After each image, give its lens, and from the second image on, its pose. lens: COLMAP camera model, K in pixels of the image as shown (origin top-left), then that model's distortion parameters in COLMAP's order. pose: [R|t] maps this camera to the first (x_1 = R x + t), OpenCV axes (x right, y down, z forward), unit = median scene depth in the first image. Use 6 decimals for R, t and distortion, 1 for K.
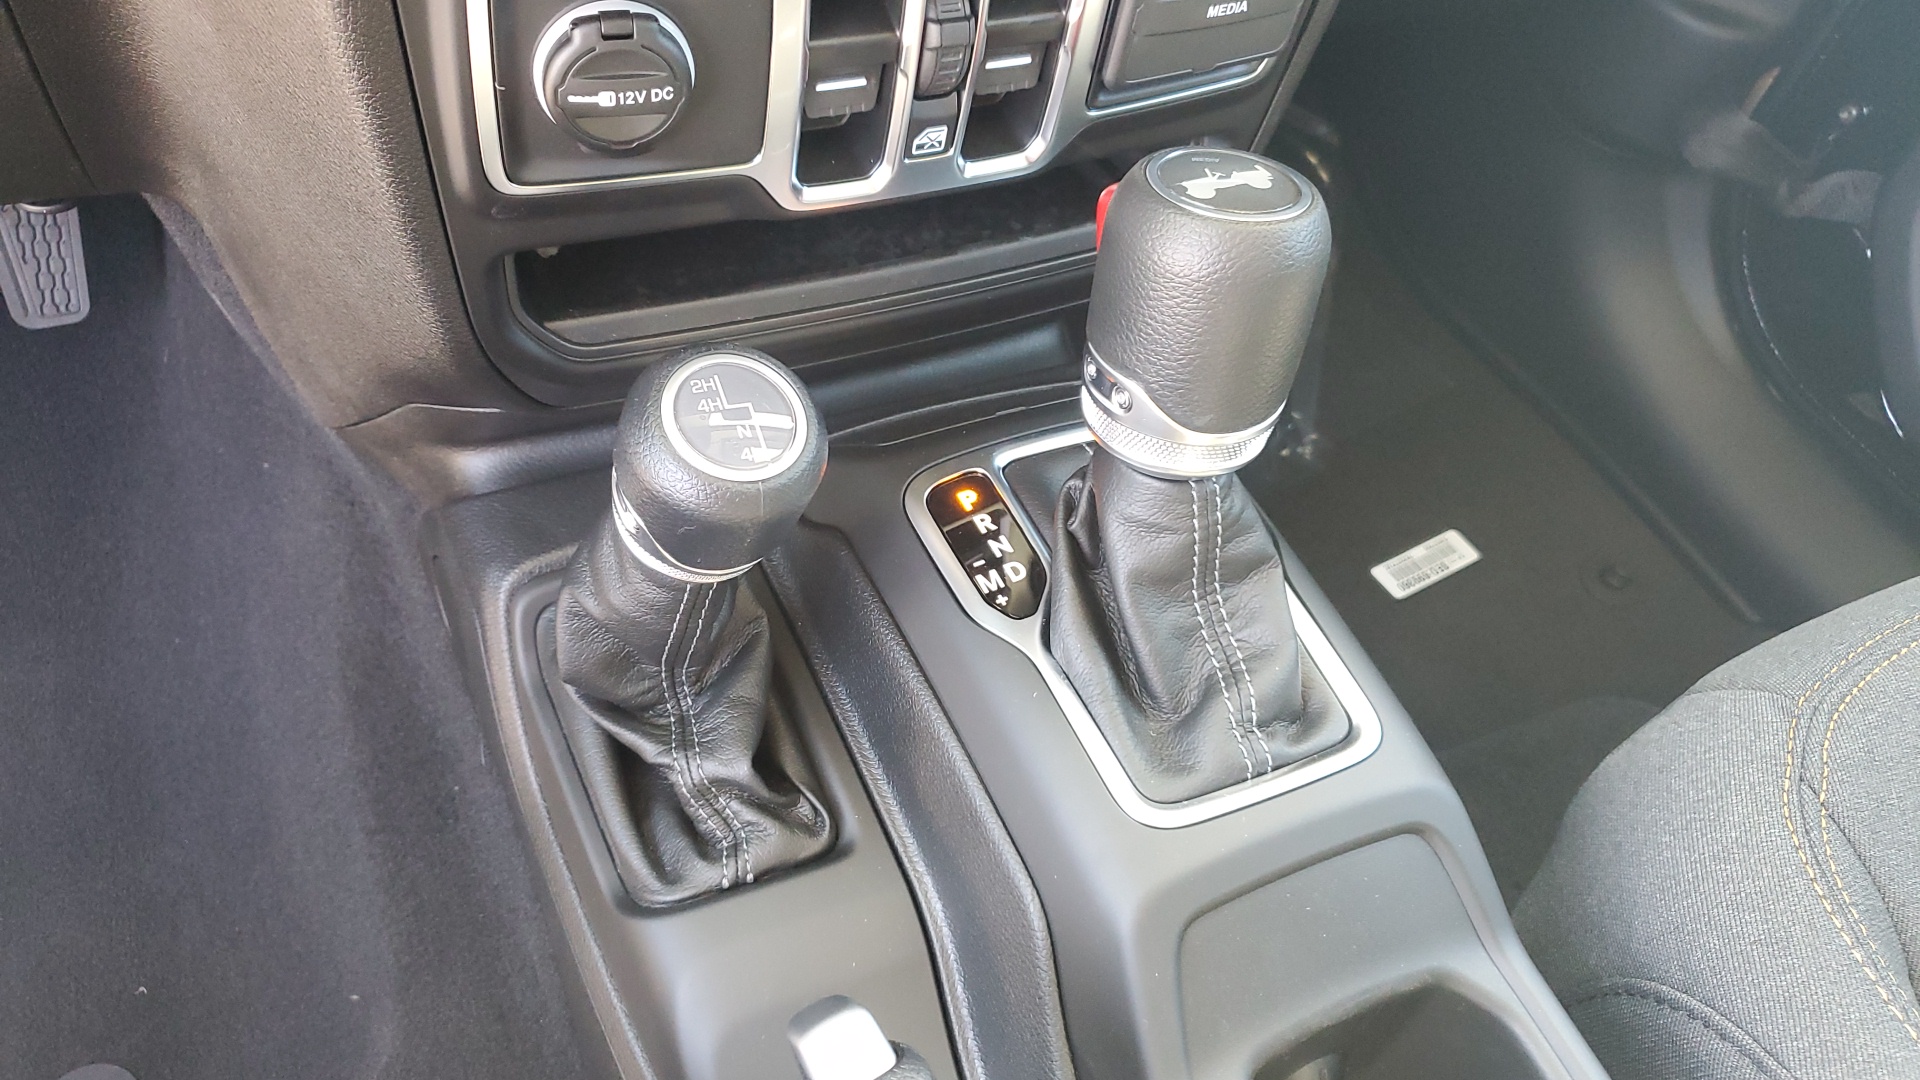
lens RADIAL K [[1501.4, 0, 933.6], [0, 1501.4, 540.7], [0, 0, 1]] dist [0.059532, -0.078246]
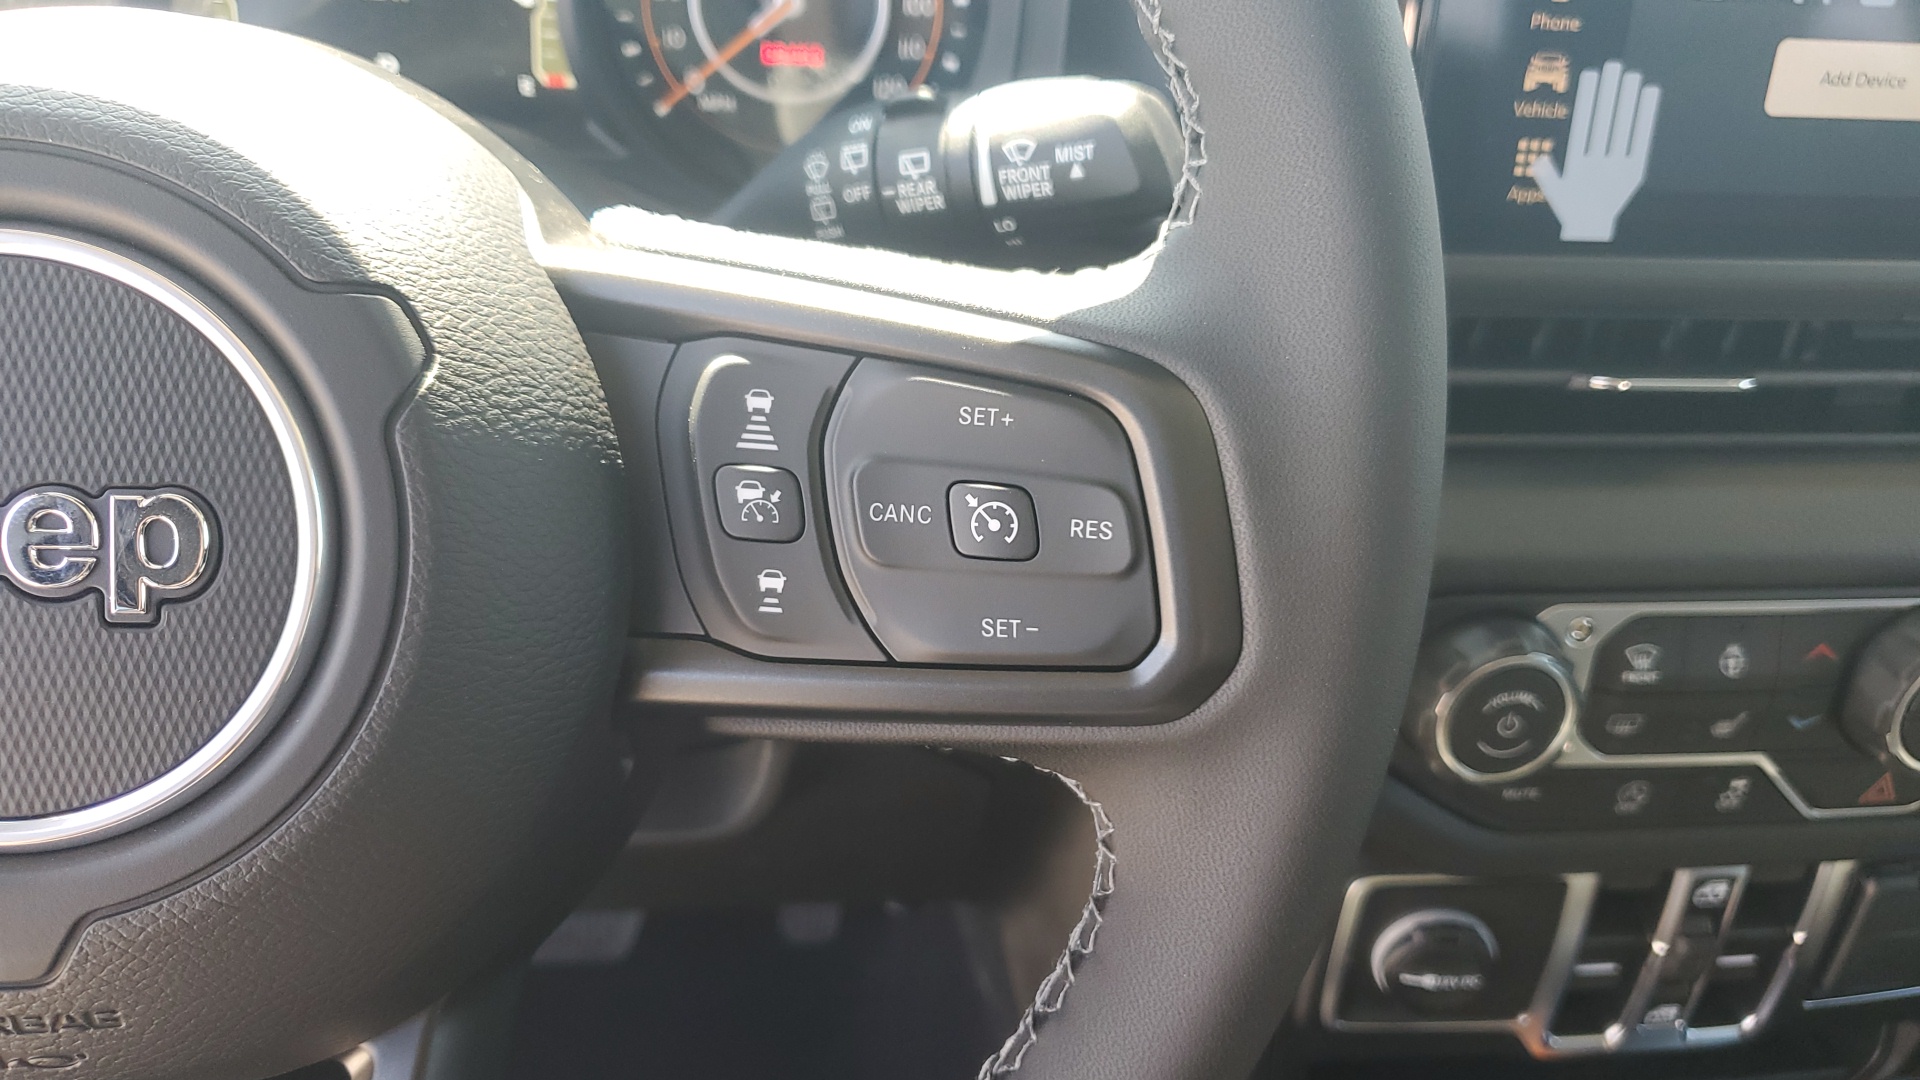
lens RADIAL K [[1501.4, 0, 985.2], [0, 1501.4, 535.6], [0, 0, 1]] dist [0.059532, -0.078246]
pose [[0.951806, 0.082926, -0.295277, -0.203269], [-0.181330, 0.928618, -0.323709, -0.138063], [0.247356, 0.361651, 0.898901, -0.382720]]
